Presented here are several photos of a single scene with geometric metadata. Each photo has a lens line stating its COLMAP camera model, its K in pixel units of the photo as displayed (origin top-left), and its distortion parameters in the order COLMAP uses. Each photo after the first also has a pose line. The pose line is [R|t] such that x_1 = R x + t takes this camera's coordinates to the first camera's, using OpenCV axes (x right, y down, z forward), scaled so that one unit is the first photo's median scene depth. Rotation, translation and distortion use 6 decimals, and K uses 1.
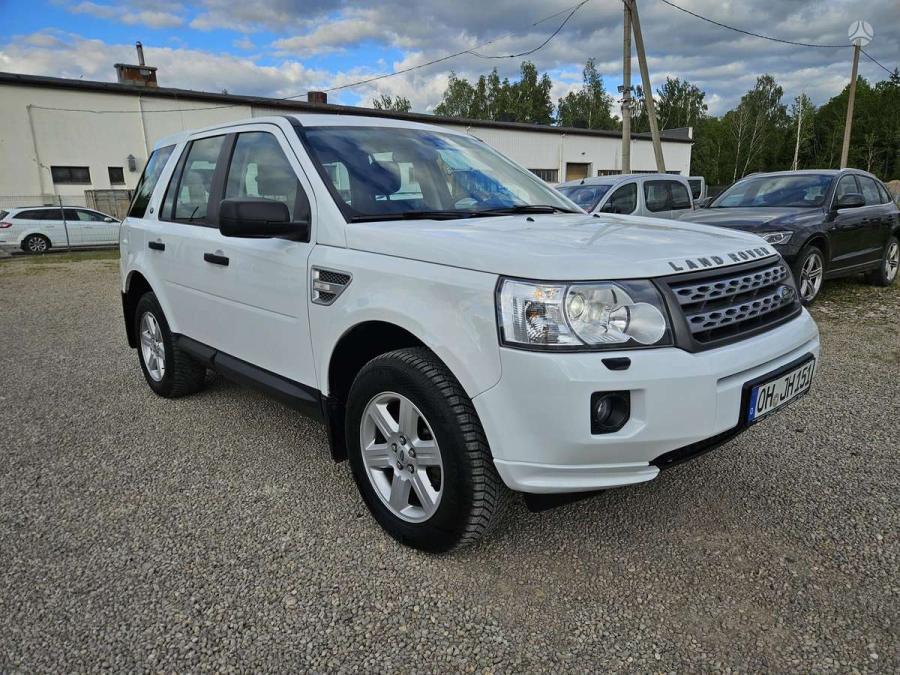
lens RADIAL K [[613.8, 0, 457.6], [0, 613.8, 350.0], [0, 0, 1]] dist [0.066573, -0.054253]
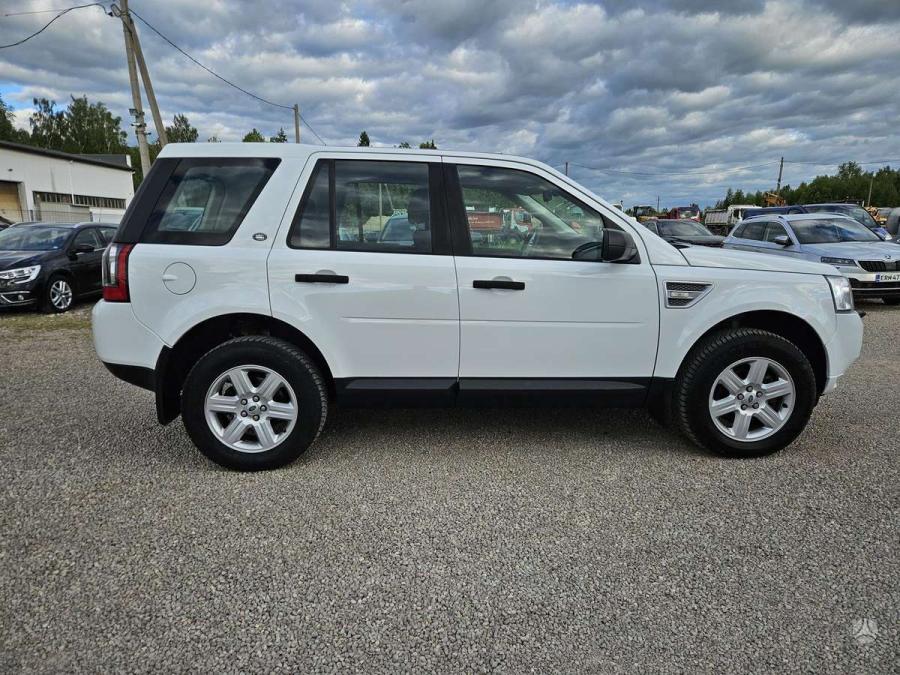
lens RADIAL K [[617.7, 0, 464.6], [0, 617.7, 338.4], [0, 0, 1]] dist [0.058928, -0.047890]
pose [[0.636591, -0.108990, 0.763462, -1.572229], [0.160103, 0.987072, 0.007414, -0.092858], [-0.754400, 0.117513, 0.645811, 0.476163]]
